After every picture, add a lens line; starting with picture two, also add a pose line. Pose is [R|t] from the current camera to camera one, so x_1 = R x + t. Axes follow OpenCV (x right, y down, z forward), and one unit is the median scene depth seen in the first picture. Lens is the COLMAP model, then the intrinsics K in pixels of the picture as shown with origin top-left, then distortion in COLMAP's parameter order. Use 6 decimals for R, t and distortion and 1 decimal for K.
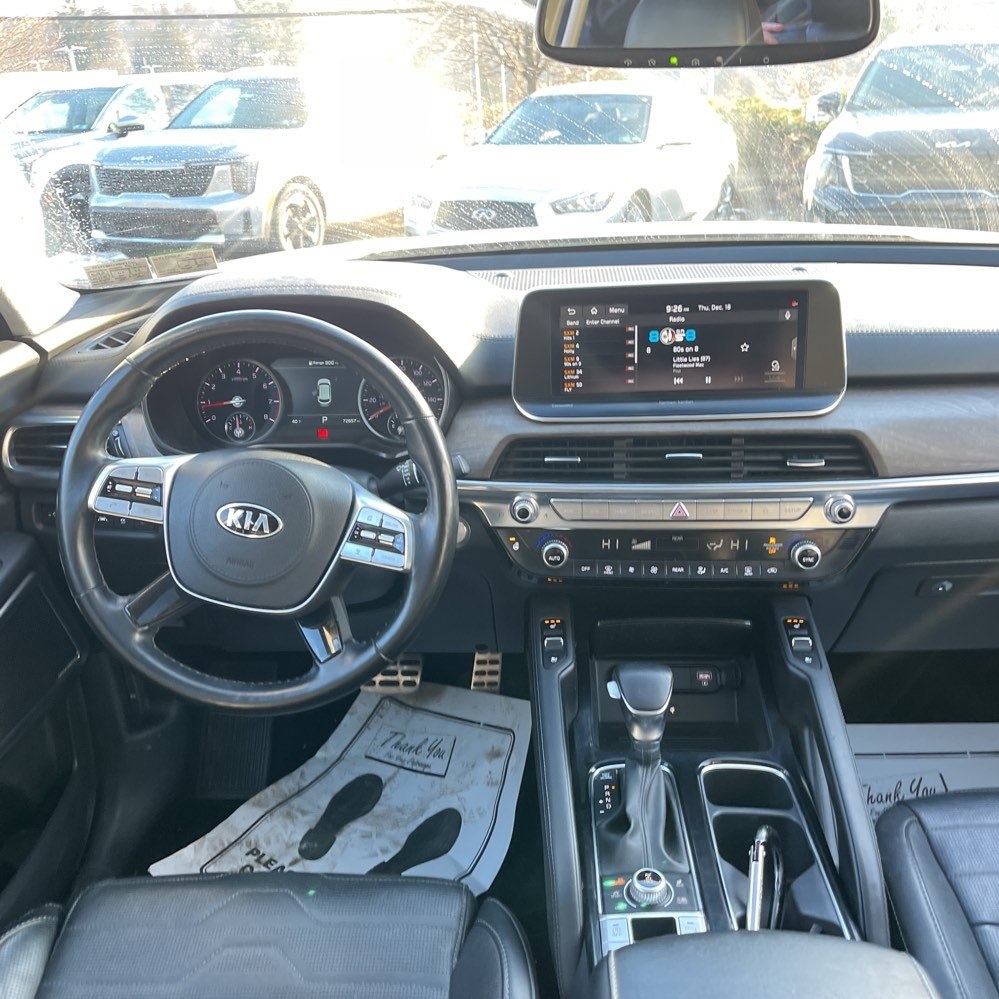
lens RADIAL K [[843.6, 0, 499.5], [0, 843.6, 499.5], [0, 0, 1]] dist [0.006214, -0.002342]
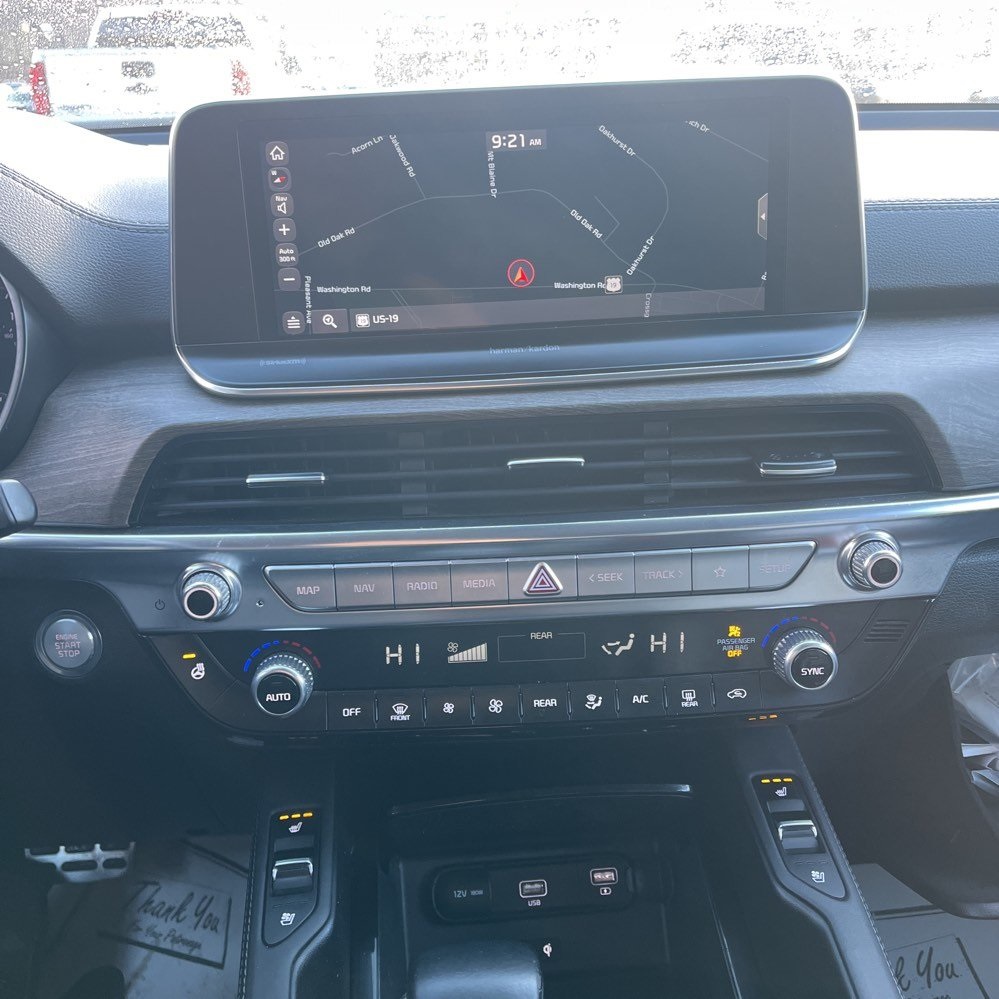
lens RADIAL K [[1046.6, 0, 499.5], [0, 1046.6, 499.5], [0, 0, 1]] dist [0.060897, -0.103972]
pose [[0.985639, -0.039523, 0.164176, 0.094244], [0.043807, 0.998785, -0.022554, -0.018447], [-0.163085, 0.029422, 0.986173, 0.421220]]
